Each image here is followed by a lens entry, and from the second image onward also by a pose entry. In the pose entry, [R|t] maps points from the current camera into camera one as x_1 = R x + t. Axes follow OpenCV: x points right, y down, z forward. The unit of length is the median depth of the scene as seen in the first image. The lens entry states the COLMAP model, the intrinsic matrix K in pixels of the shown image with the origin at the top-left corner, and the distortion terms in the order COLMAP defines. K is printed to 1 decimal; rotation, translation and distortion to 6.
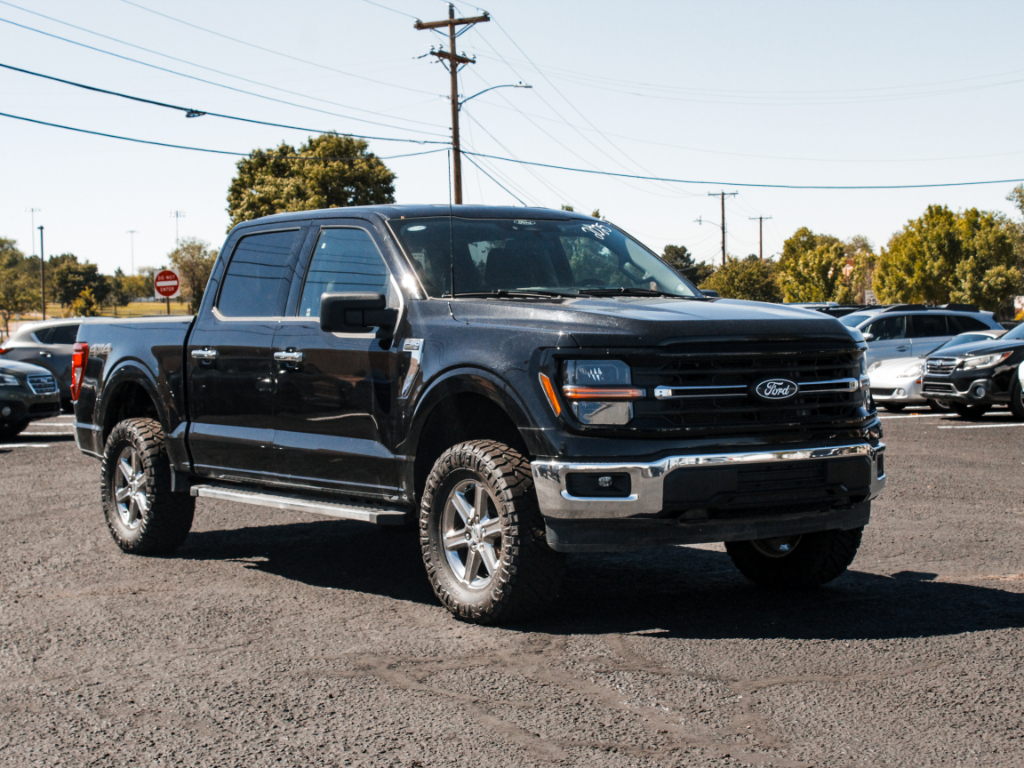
lens RADIAL K [[2235.1, 0, 512.1], [0, 2235.1, 383.7], [0, 0, 1]] dist [0.113070, 0.000000]
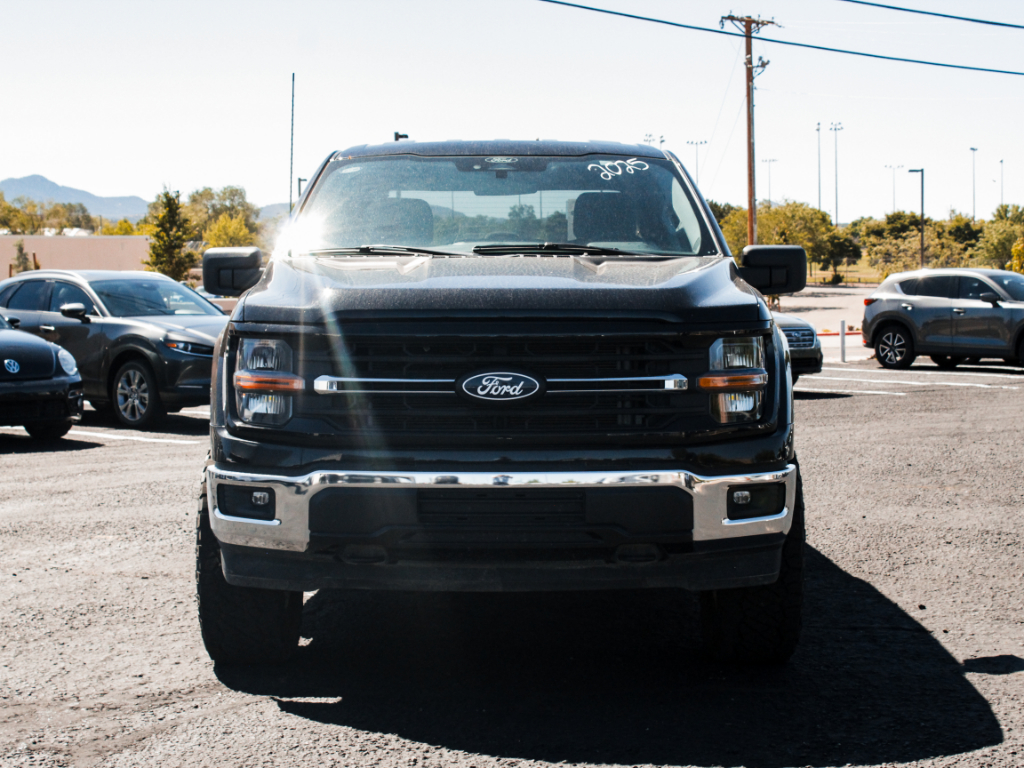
lens RADIAL K [[2235.1, 0, 511.5], [0, 2235.1, 383.2], [0, 0, 1]] dist [0.113070, 0.000000]
pose [[0.786288, 0.040886, -0.616506, 0.563099], [-0.024757, 0.999092, 0.034684, -0.023667], [0.617364, -0.012009, 0.786586, 0.437696]]
